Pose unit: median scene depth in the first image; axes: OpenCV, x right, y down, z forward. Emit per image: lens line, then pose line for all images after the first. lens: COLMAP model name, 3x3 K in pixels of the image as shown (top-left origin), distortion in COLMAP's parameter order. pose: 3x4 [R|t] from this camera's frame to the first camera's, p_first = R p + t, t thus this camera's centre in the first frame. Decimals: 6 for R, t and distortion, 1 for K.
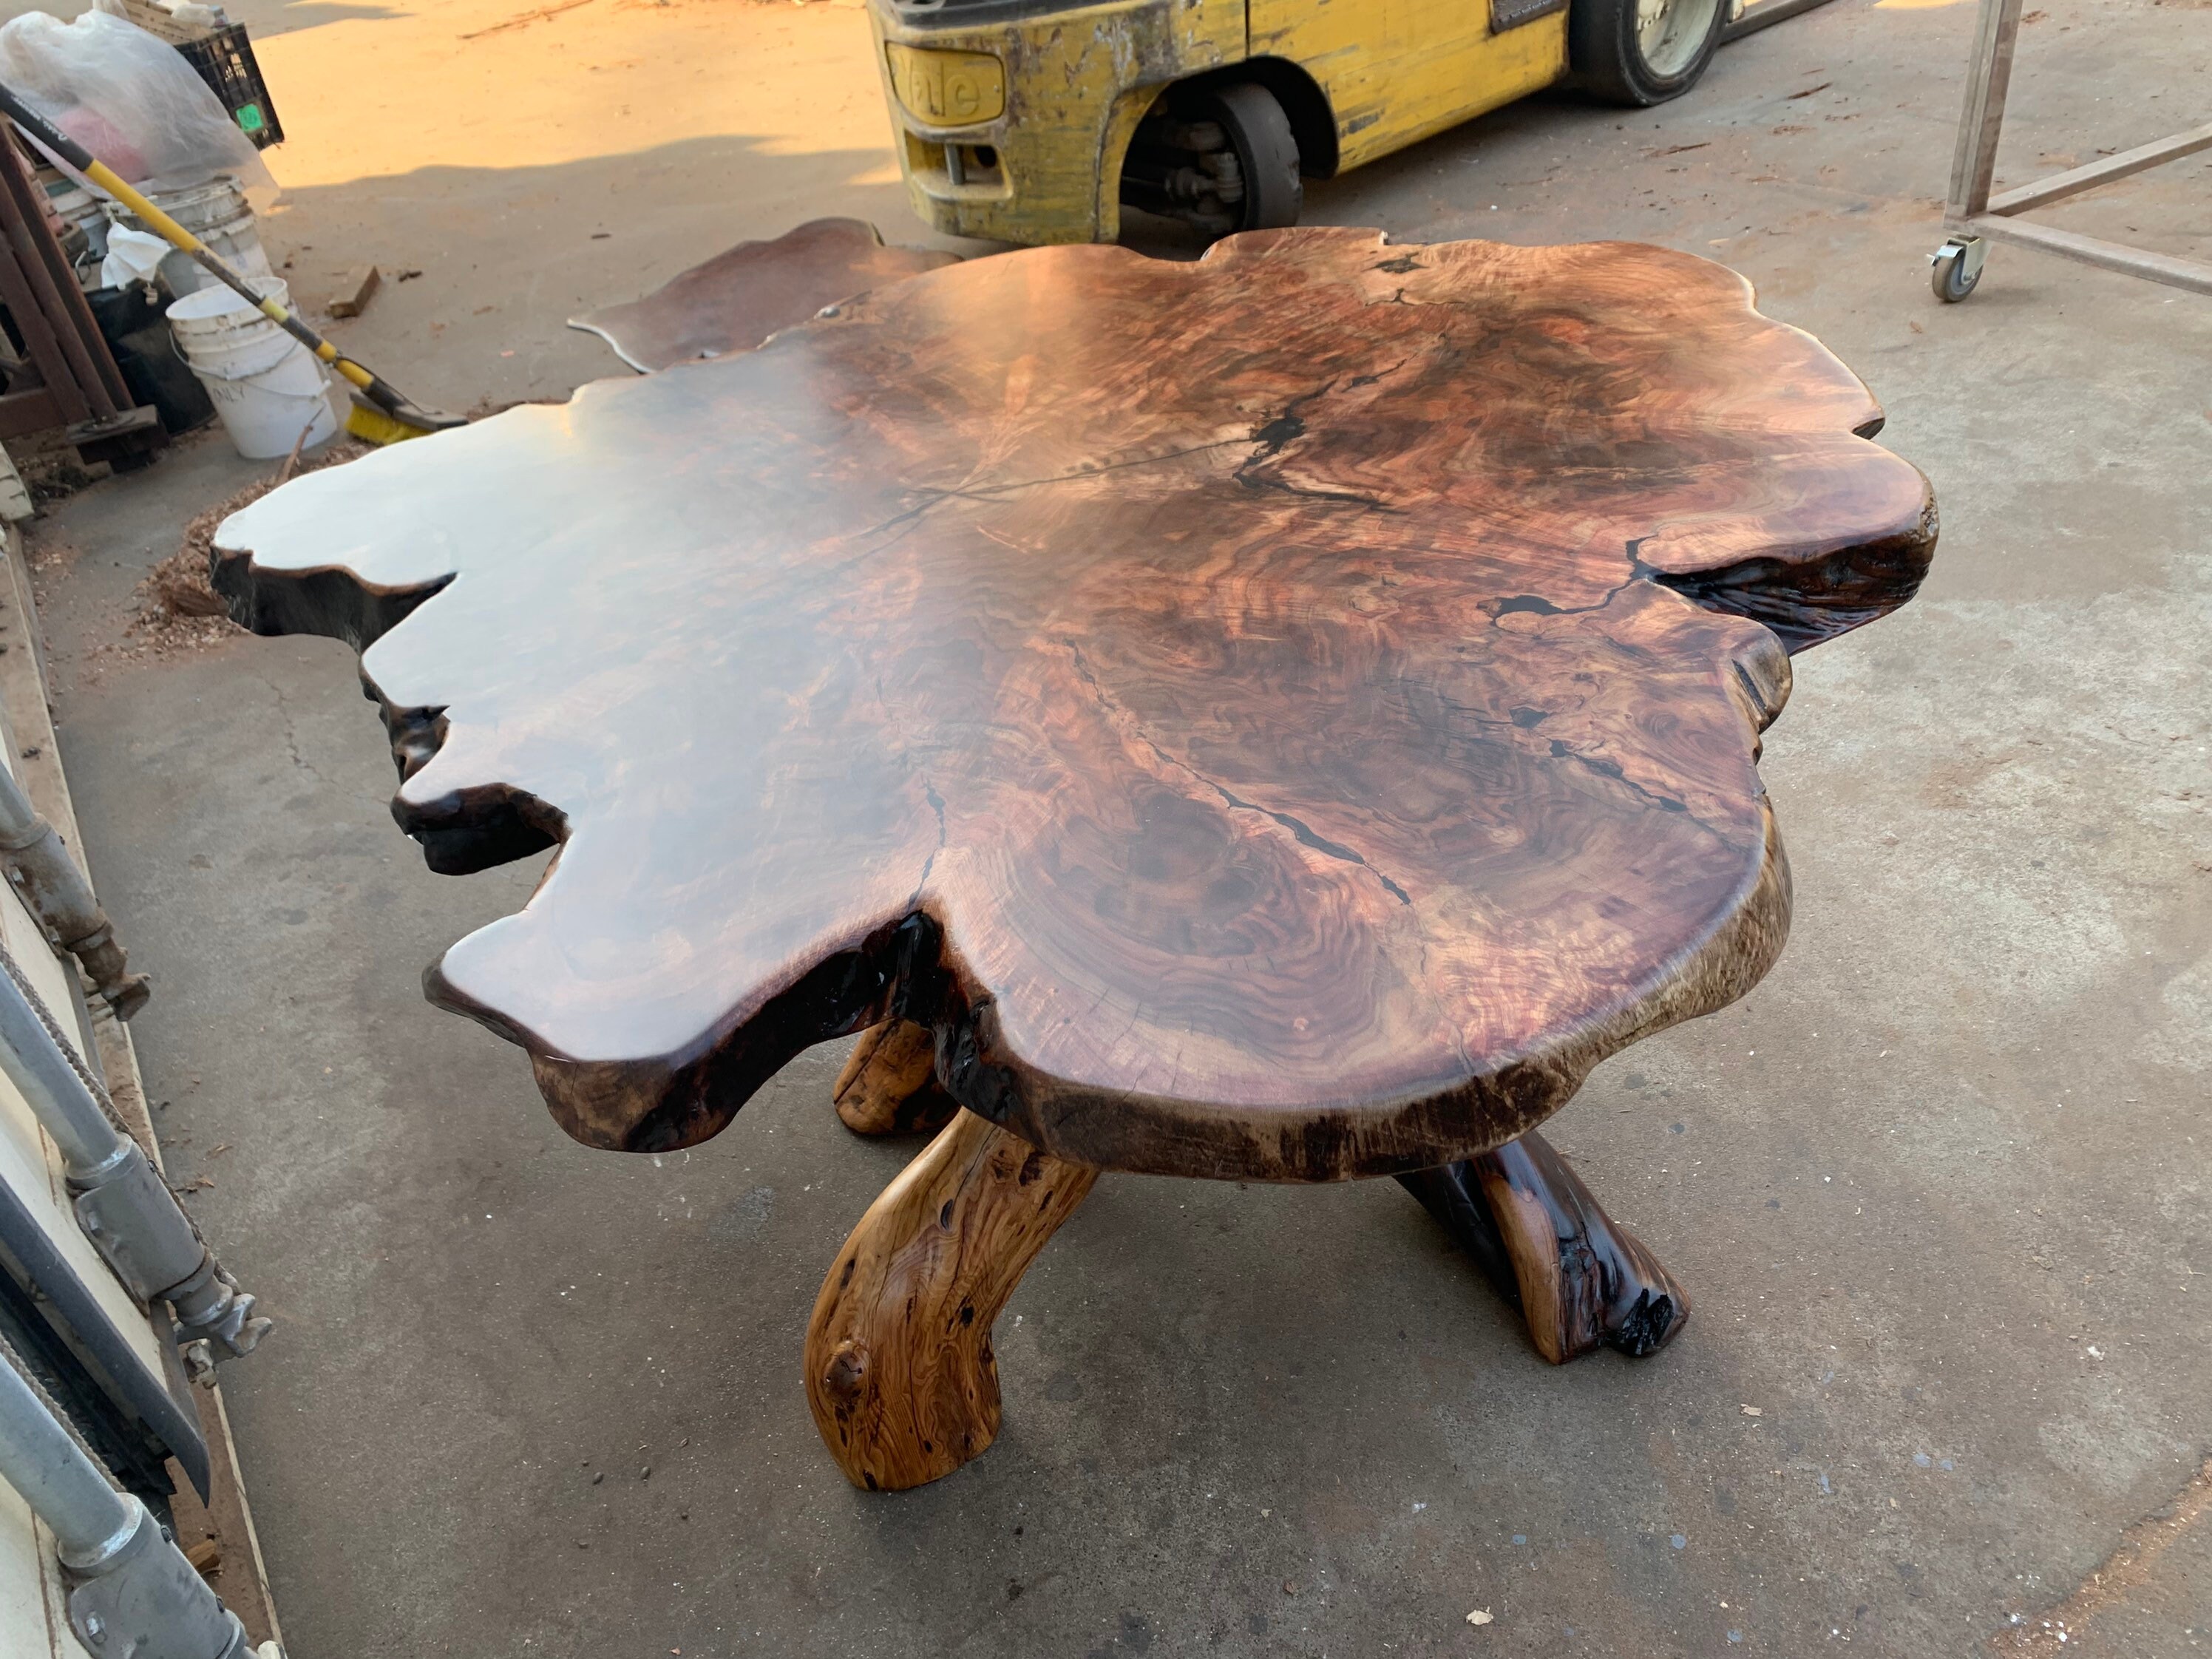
lens RADIAL K [[1779.5, 0, 1197.7], [0, 1779.5, 791.9], [0, 0, 1]] dist [0.011770, -0.004459]
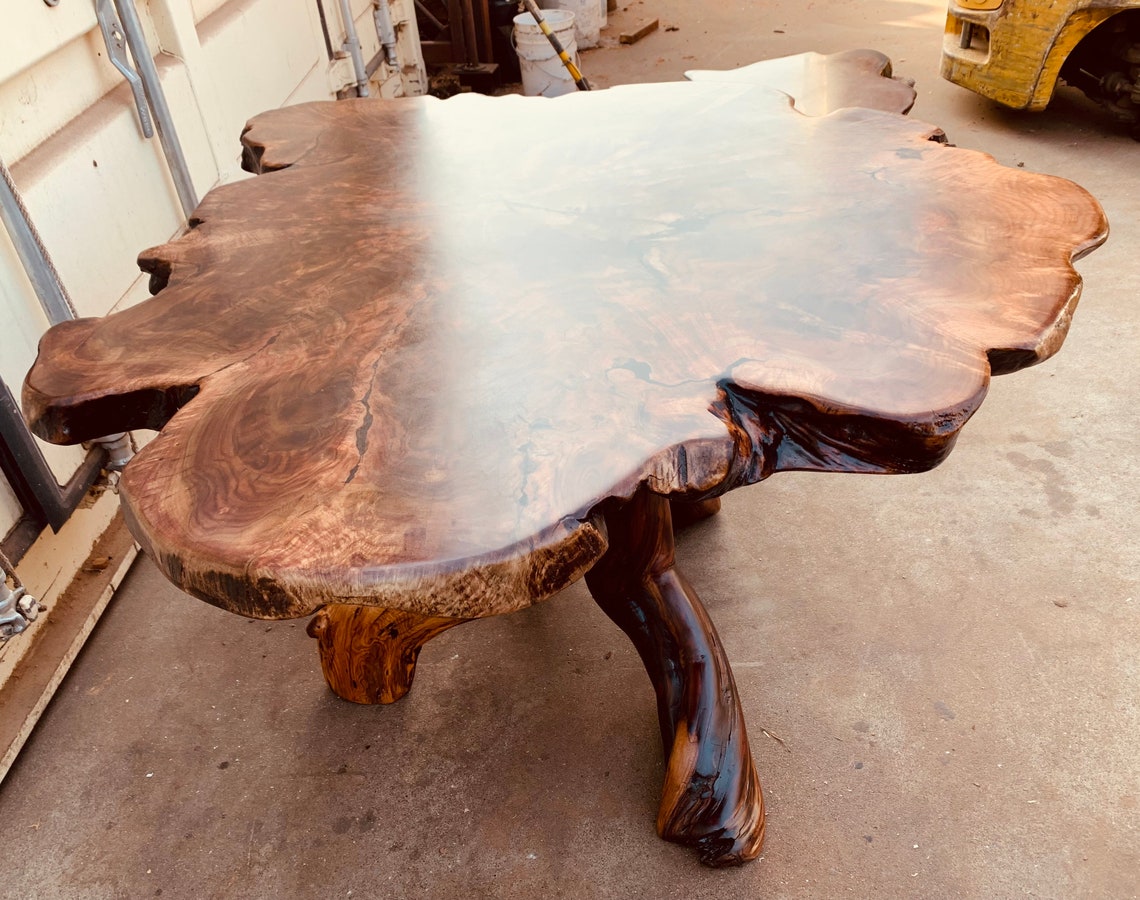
lens RADIAL K [[1053.1, 0, 611.1], [0, 1053.1, 484.4], [0, 0, 1]] dist [0.013016, 0.000000]
pose [[0.797805, 0.413303, -0.438962, 0.476229], [-0.370743, 0.910445, 0.183410, -0.134152], [0.475455, 0.016417, 0.879587, 0.143466]]
